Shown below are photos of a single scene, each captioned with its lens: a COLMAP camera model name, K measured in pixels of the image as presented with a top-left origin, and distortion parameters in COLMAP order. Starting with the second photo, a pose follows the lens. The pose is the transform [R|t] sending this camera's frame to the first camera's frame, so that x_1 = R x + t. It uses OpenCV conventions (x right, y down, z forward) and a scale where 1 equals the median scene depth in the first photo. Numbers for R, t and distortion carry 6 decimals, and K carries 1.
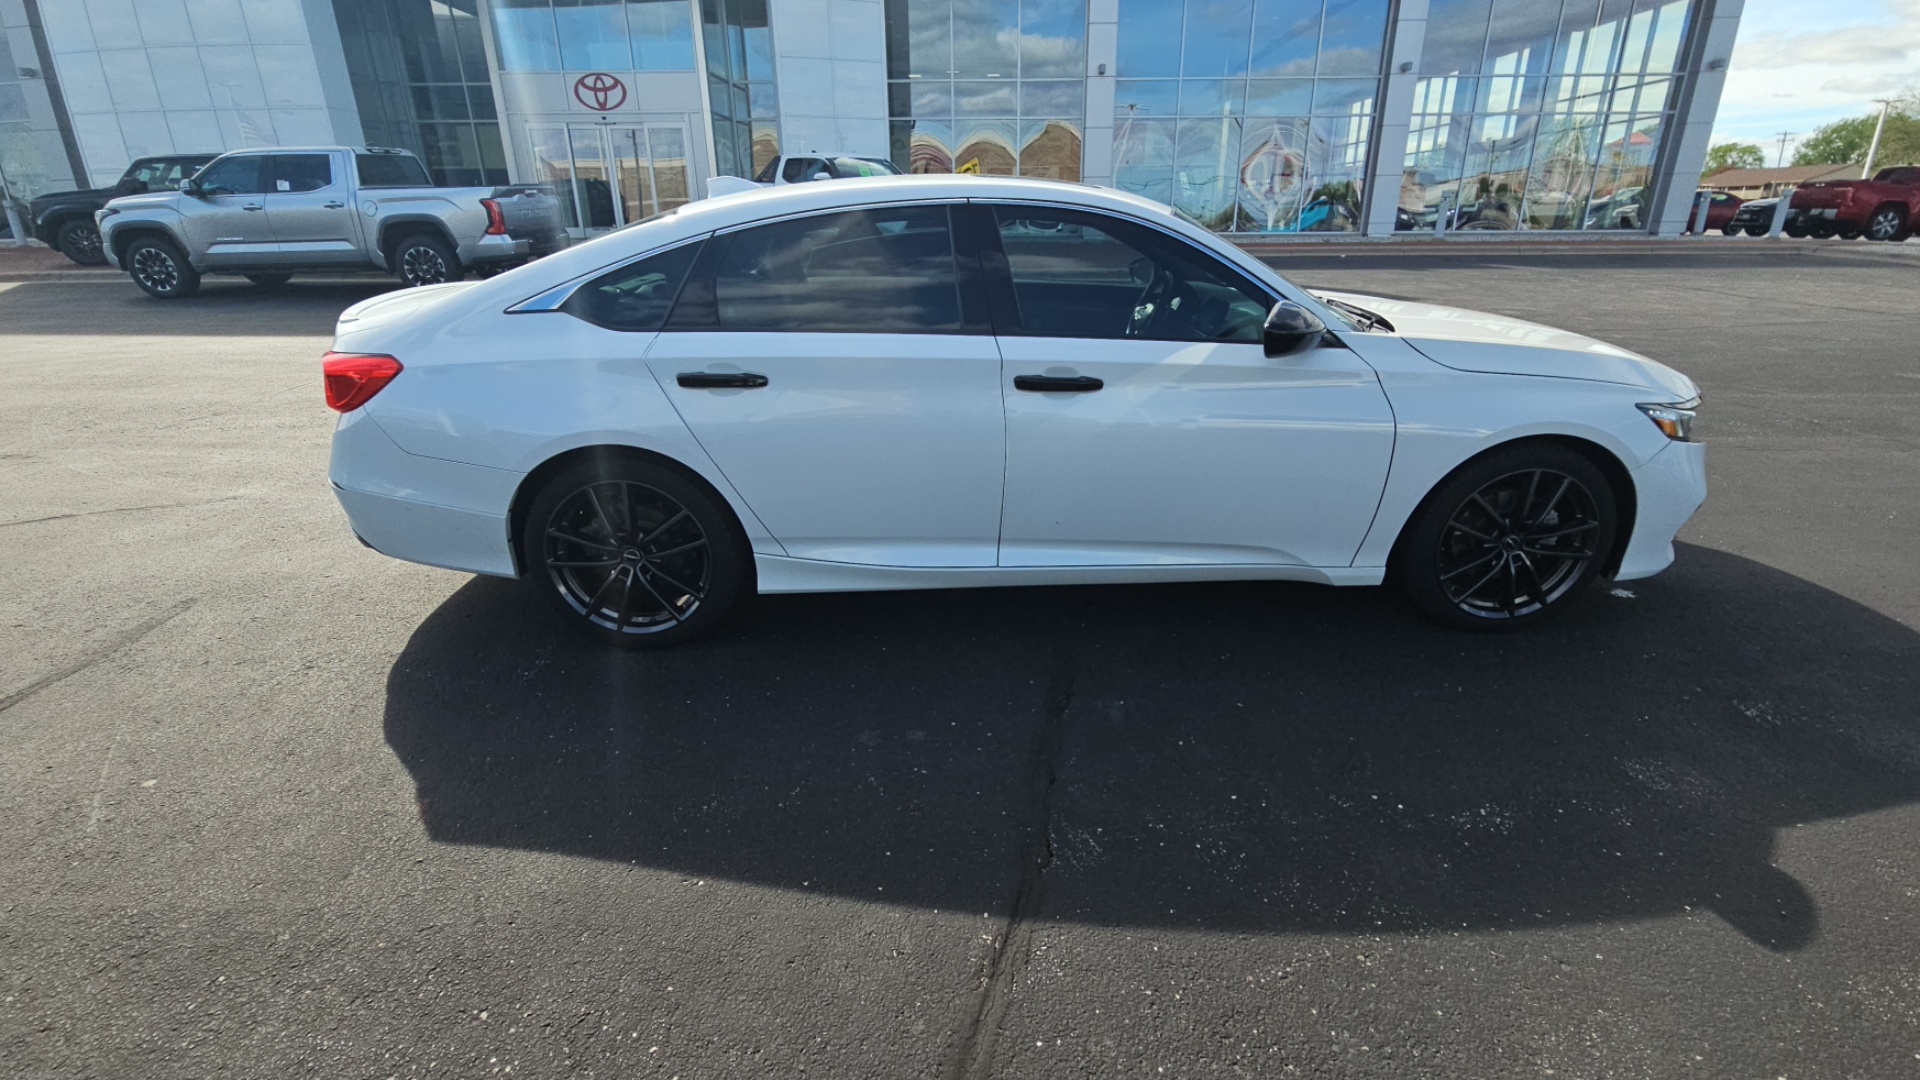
lens RADIAL K [[861.3, 0, 973.2], [0, 861.3, 534.9], [0, 0, 1]] dist [0.011945, -0.008191]
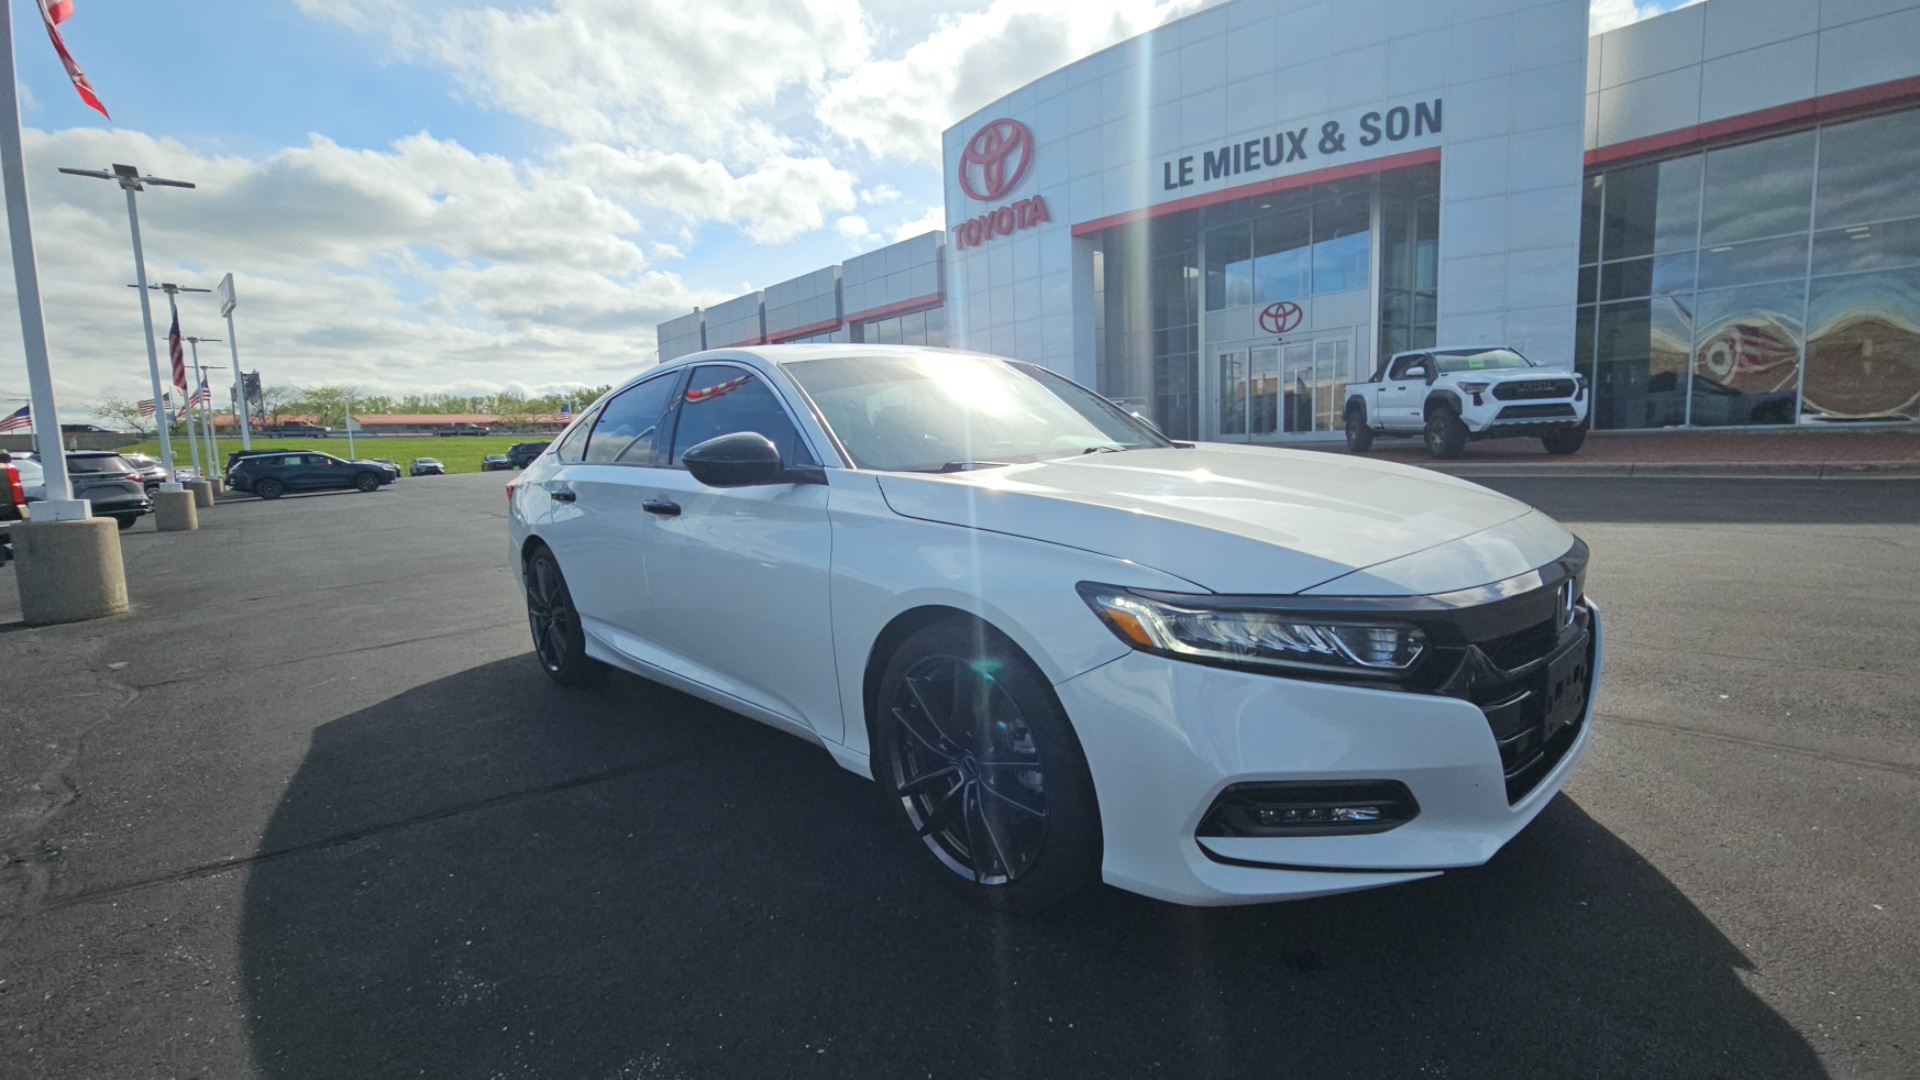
lens RADIAL K [[861.3, 0, 966.1], [0, 861.3, 526.2], [0, 0, 1]] dist [0.011945, -0.008191]
pose [[0.654760, 0.053509, -0.753941, 0.153794], [-0.233834, 0.962896, -0.134734, -0.011425], [0.718757, 0.264515, 0.642978, 0.069356]]
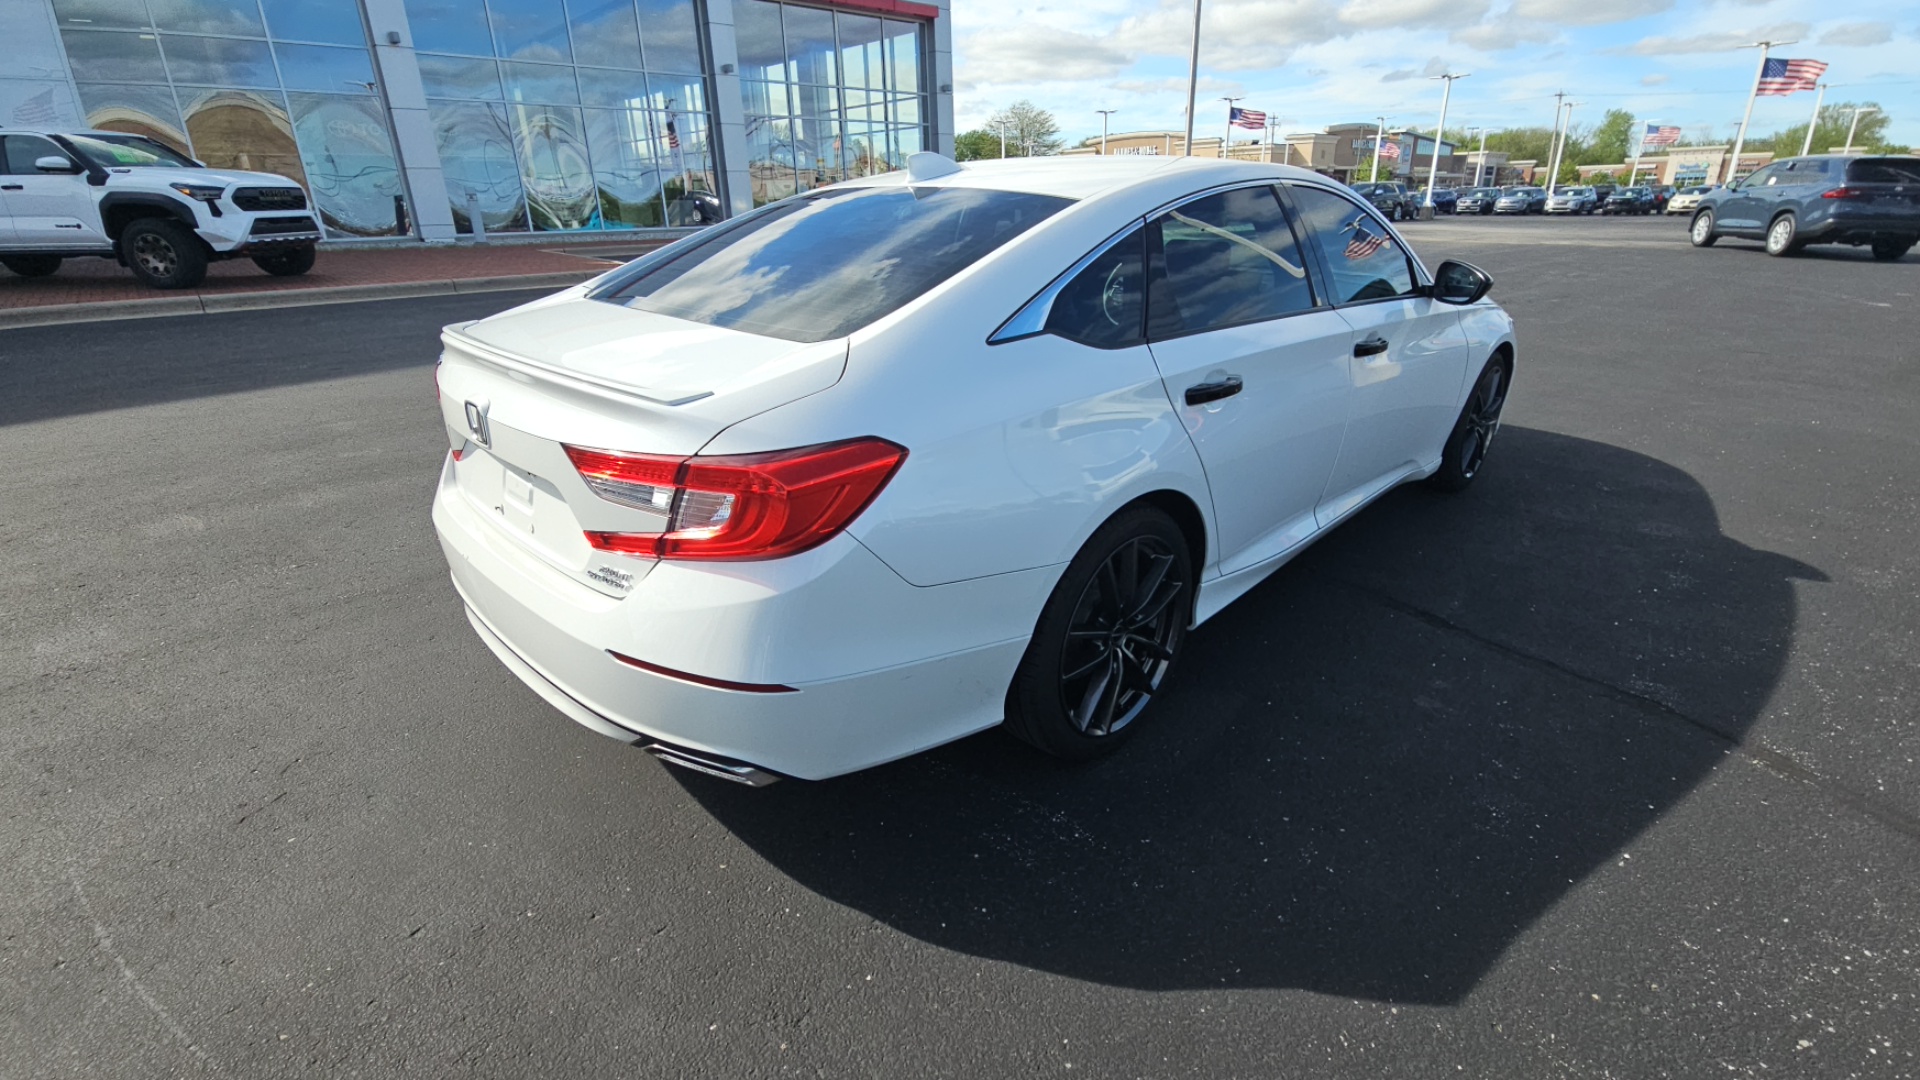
lens RADIAL K [[861.3, 0, 974.2], [0, 861.3, 547.0], [0, 0, 1]] dist [0.011945, -0.008191]
pose [[0.712804, -0.269808, 0.647391, -0.130228], [0.260713, 0.958833, 0.112550, -0.023253], [-0.651106, 0.088557, 0.753802, 0.065393]]
